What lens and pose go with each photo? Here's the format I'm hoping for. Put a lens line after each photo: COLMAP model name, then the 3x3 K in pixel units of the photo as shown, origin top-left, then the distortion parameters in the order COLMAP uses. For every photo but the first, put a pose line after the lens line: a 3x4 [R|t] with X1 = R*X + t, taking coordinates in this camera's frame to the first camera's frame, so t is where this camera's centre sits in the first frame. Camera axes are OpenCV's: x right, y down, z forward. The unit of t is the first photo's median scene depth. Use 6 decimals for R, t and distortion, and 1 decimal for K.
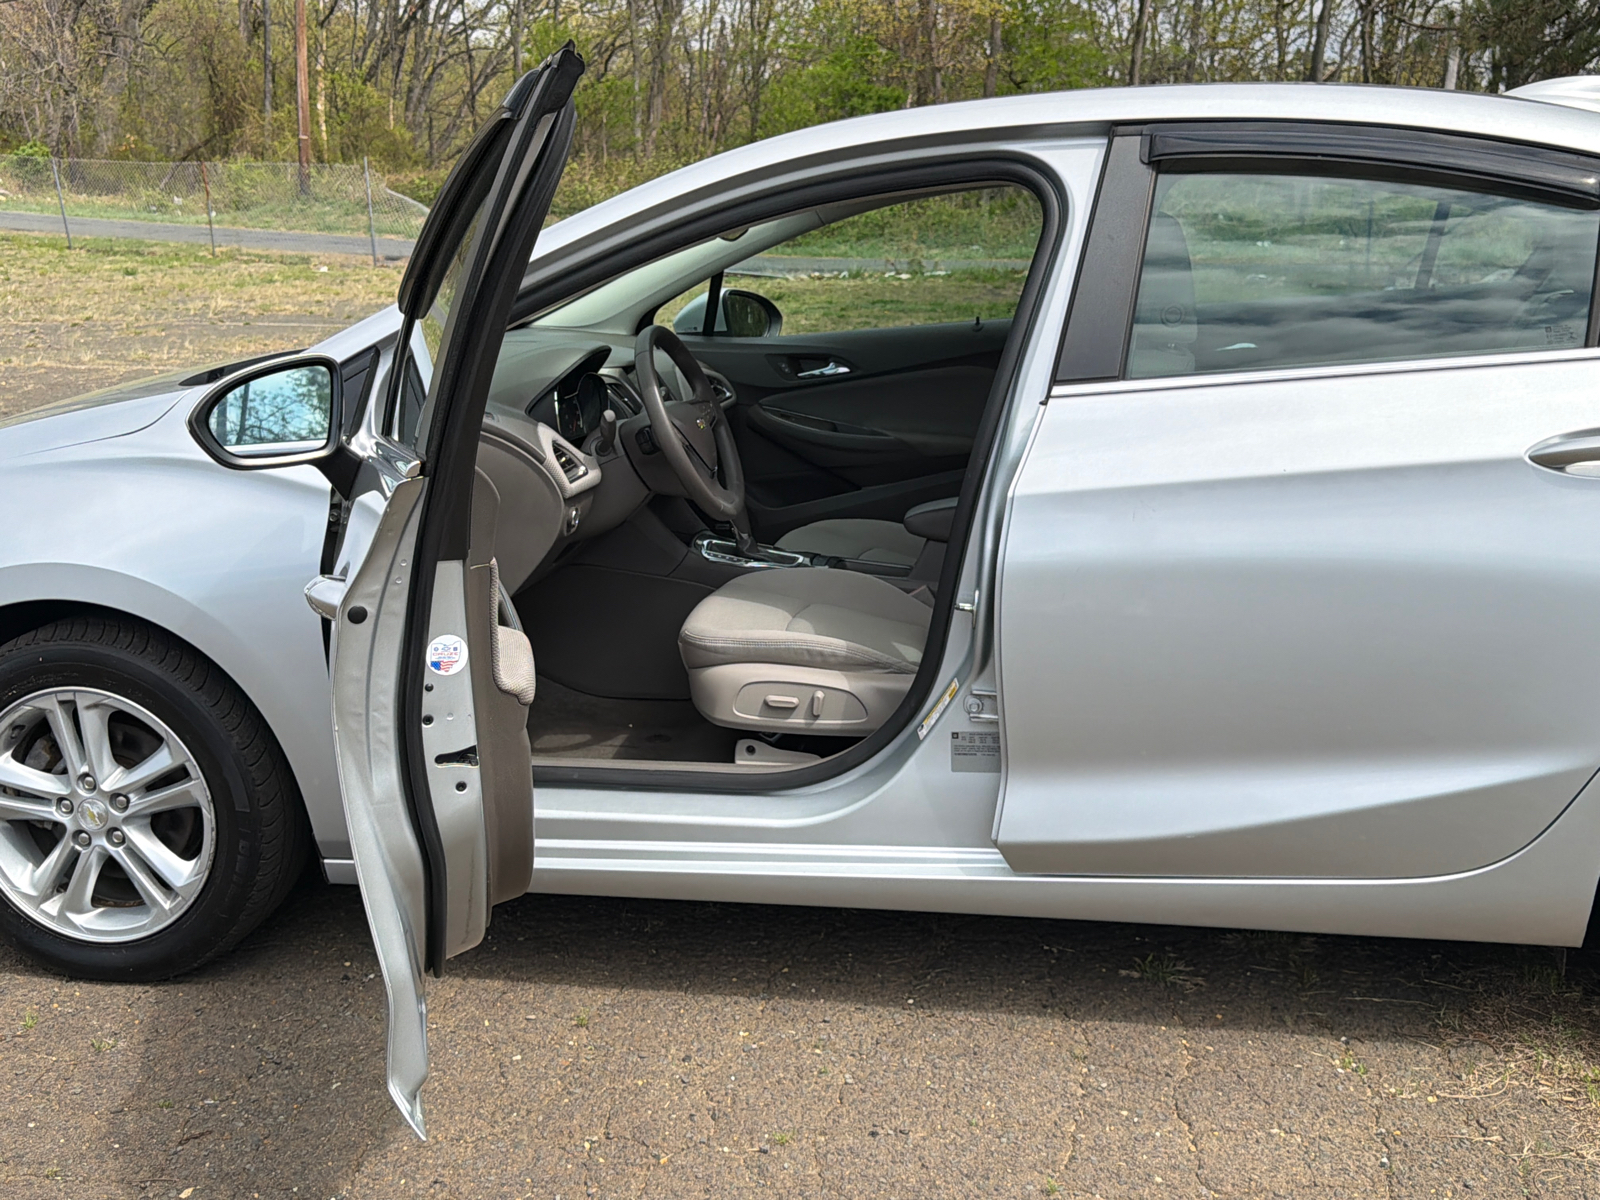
lens RADIAL K [[1699.2, 0, 827.1], [0, 1699.2, 595.6], [0, 0, 1]] dist [0.164957, -0.355718]
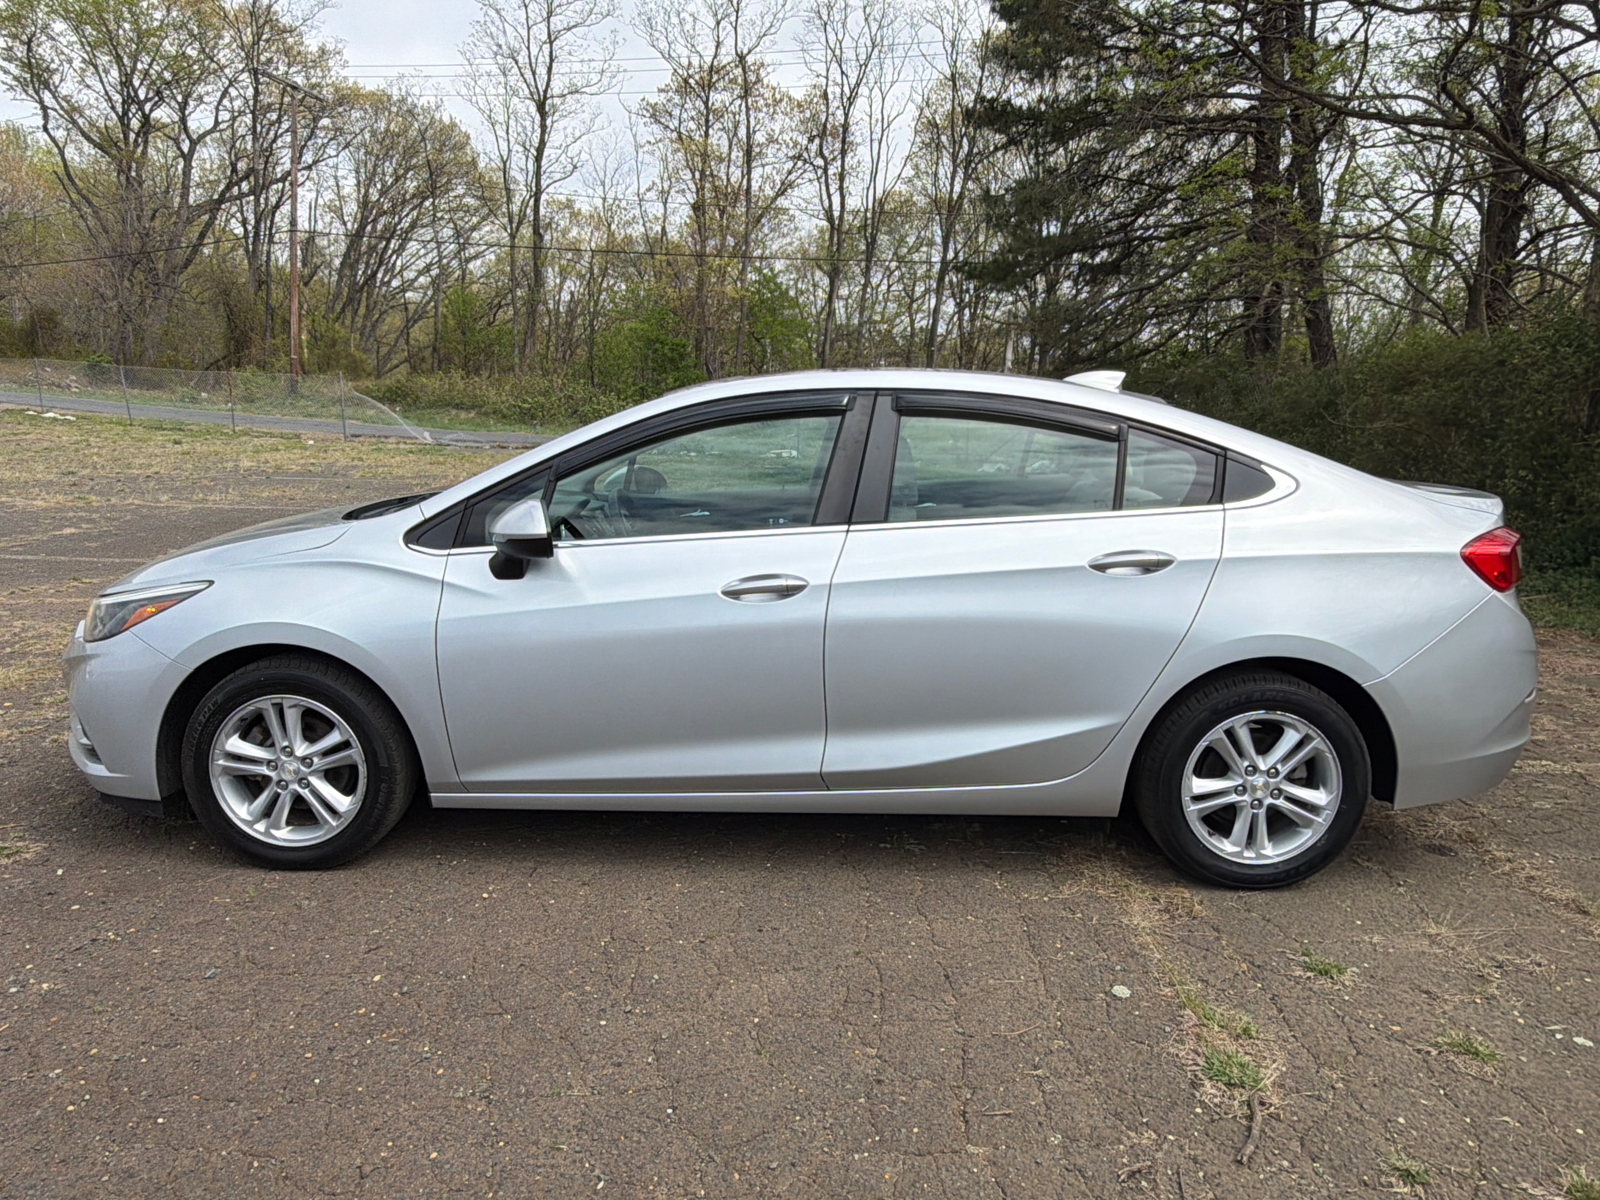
lens RADIAL K [[1119.3, 0, 796.9], [0, 1119.3, 601.1], [0, 0, 1]] dist [-0.002180, 0.005843]
pose [[0.986674, 0.000896, 0.162707, -0.110643], [0.007387, 0.998707, -0.050295, 0.019146], [-0.162541, 0.050827, 0.985392, -0.171983]]
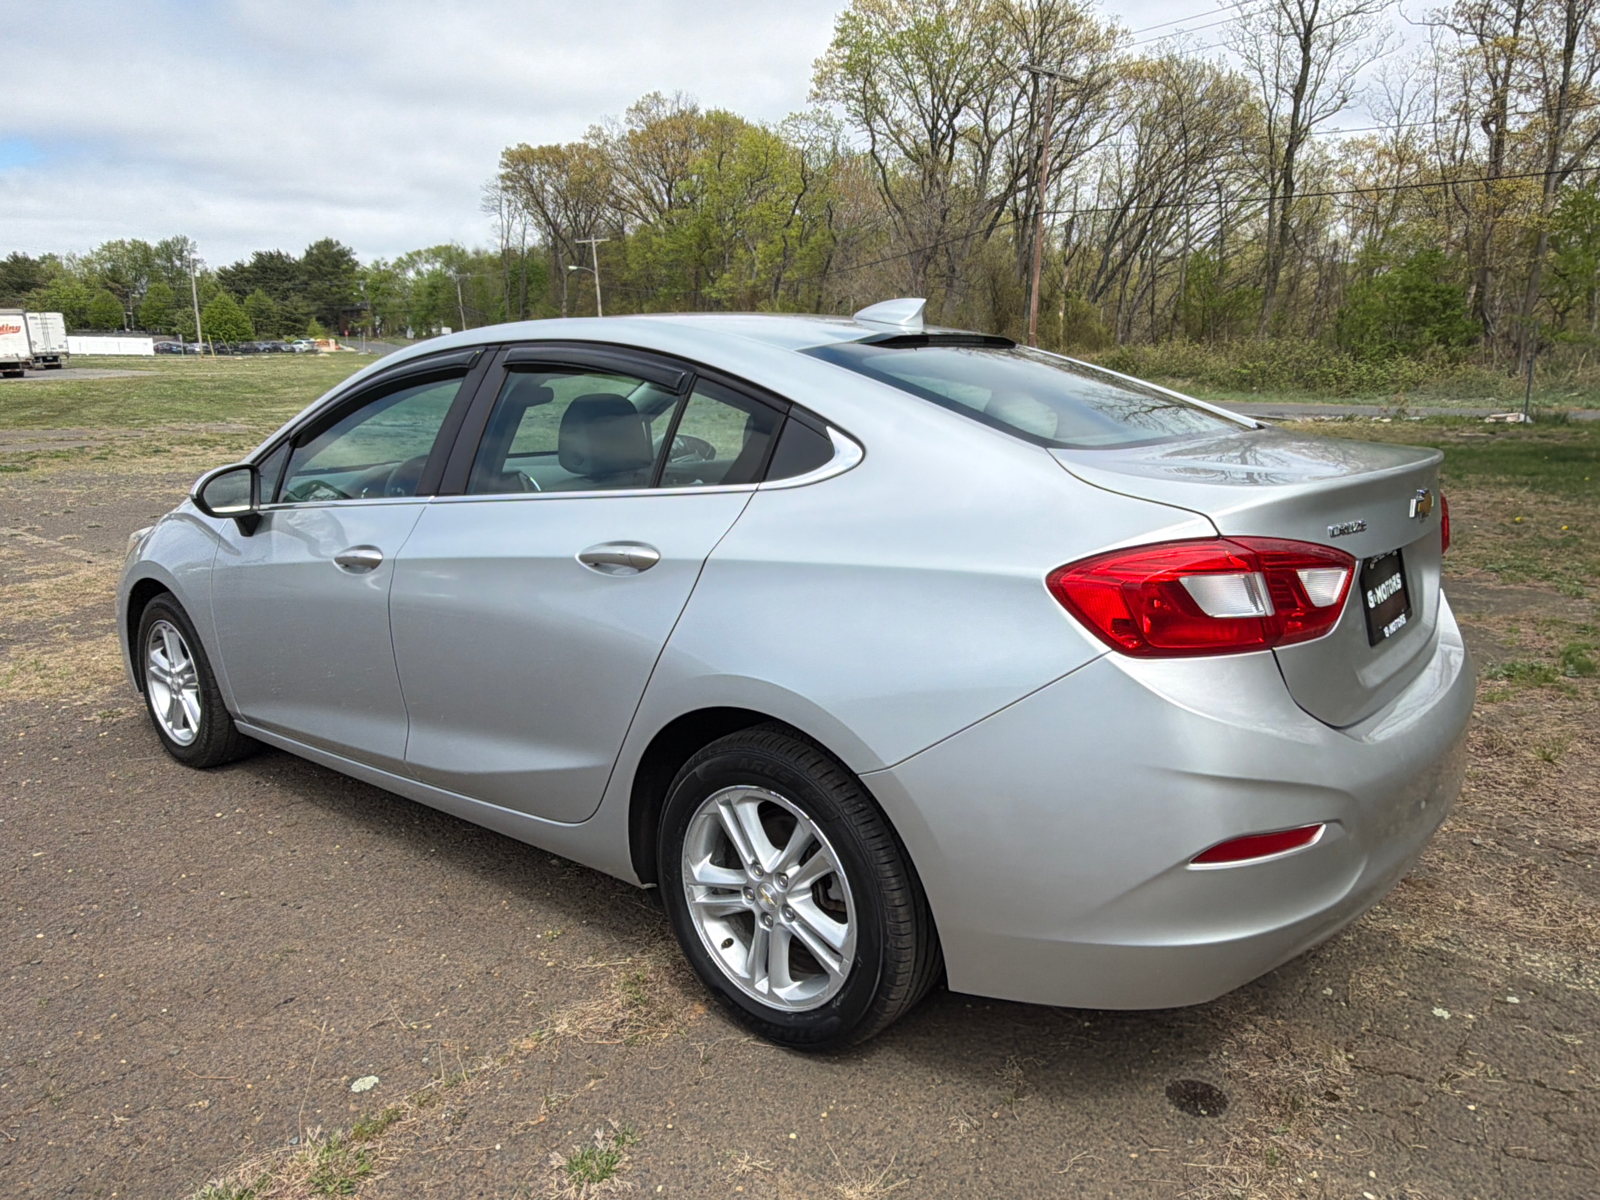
lens RADIAL K [[1119.3, 0, 796.9], [0, 1119.3, 601.1], [0, 0, 1]] dist [-0.002180, 0.005843]
pose [[0.867472, 0.089413, -0.489384, 0.865602], [-0.098467, 0.995114, 0.007272, -0.054750], [0.487643, 0.041879, 0.872038, 0.181546]]
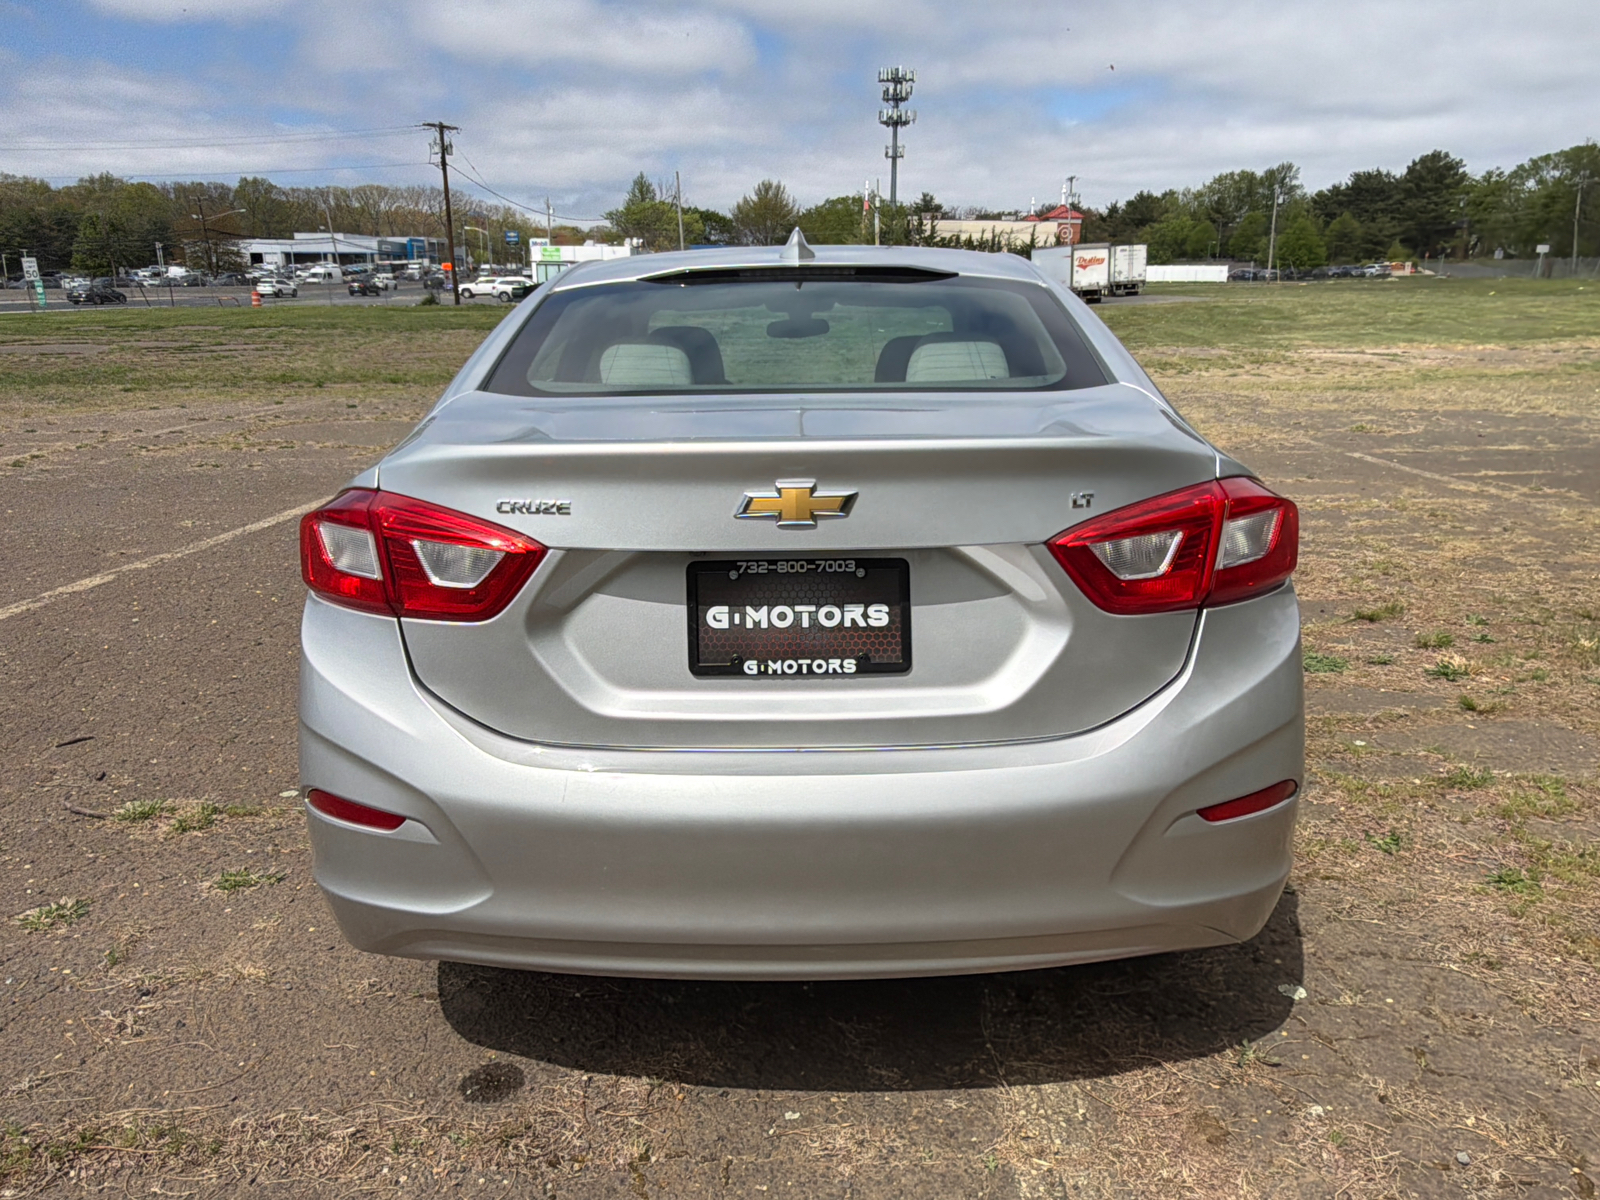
lens RADIAL K [[1119.3, 0, 796.9], [0, 1119.3, 601.1], [0, 0, 1]] dist [-0.002180, 0.005843]
pose [[0.165590, 0.247251, -0.954697, 1.352264], [-0.210079, 0.954686, 0.210811, -0.214085], [0.963559, 0.165653, 0.210029, 0.890459]]
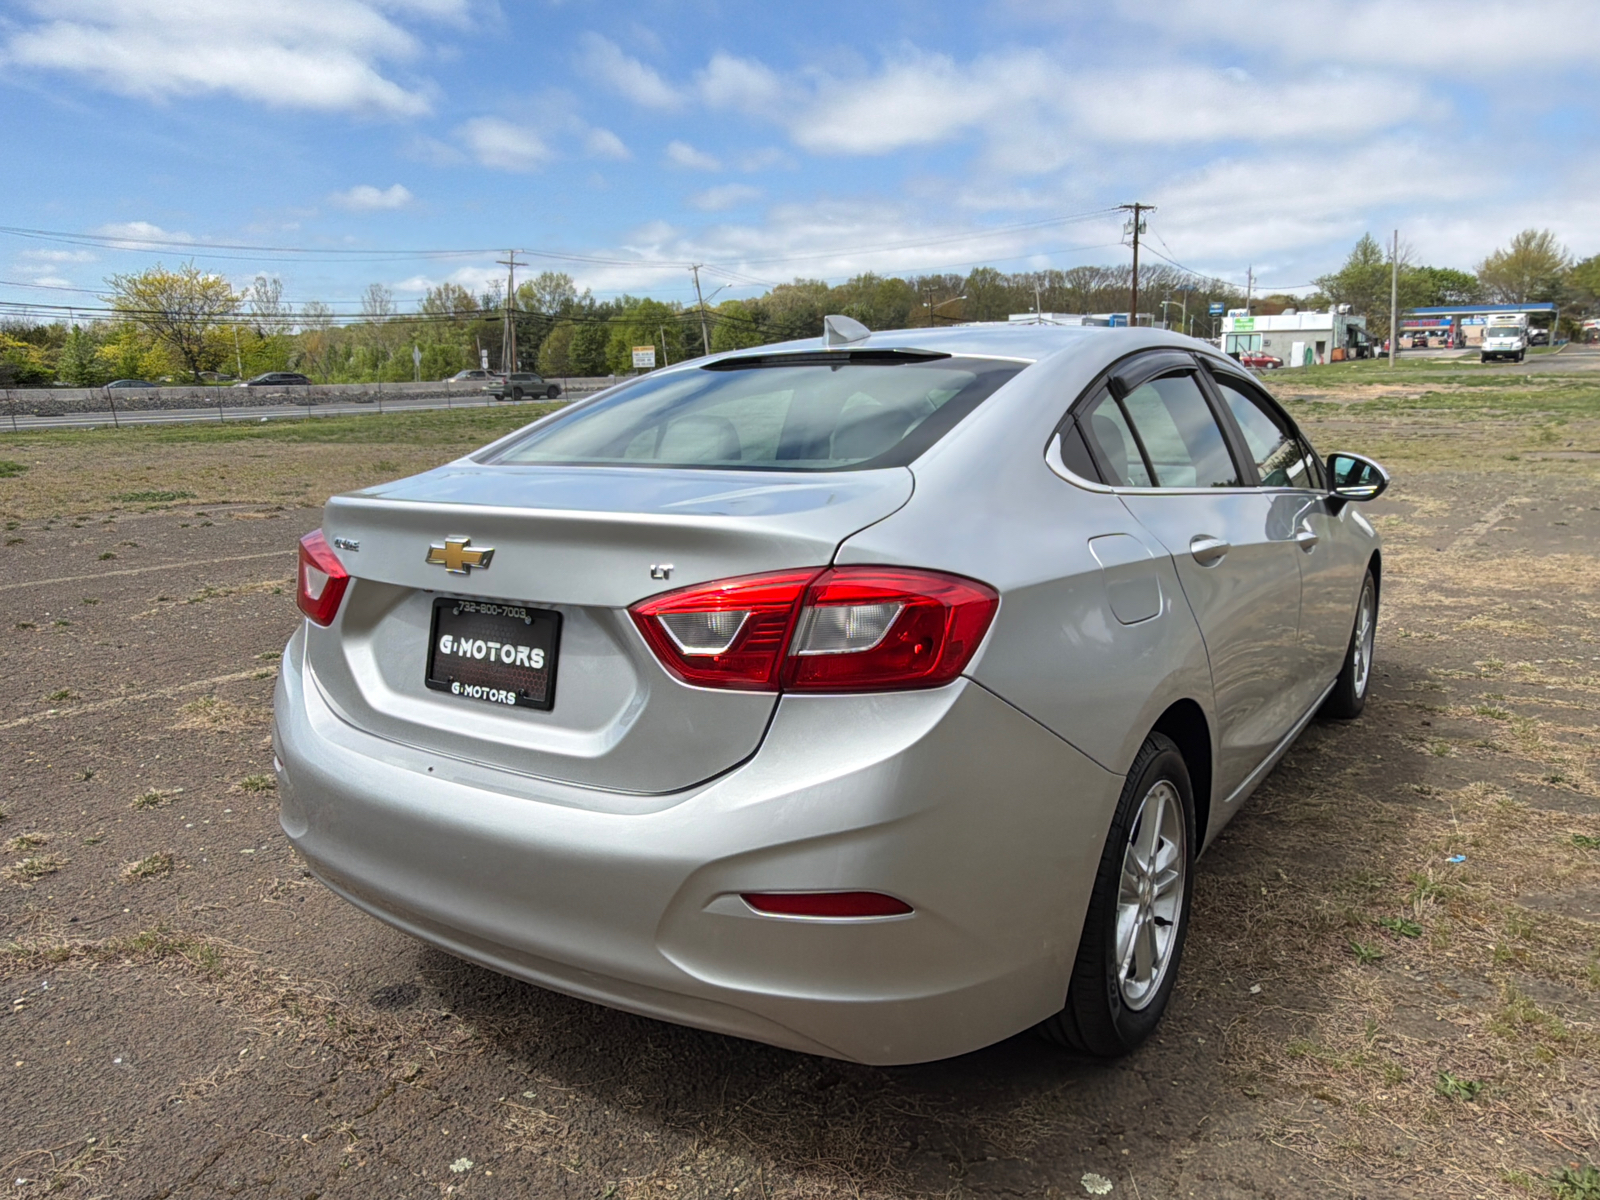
lens RADIAL K [[1119.3, 0, 796.9], [0, 1119.3, 601.1], [0, 0, 1]] dist [-0.002180, 0.005843]
pose [[-0.412340, 0.174963, -0.894072, 1.337753], [-0.183305, 0.945381, 0.269543, -0.324635], [0.892399, 0.275031, -0.357747, 1.376520]]
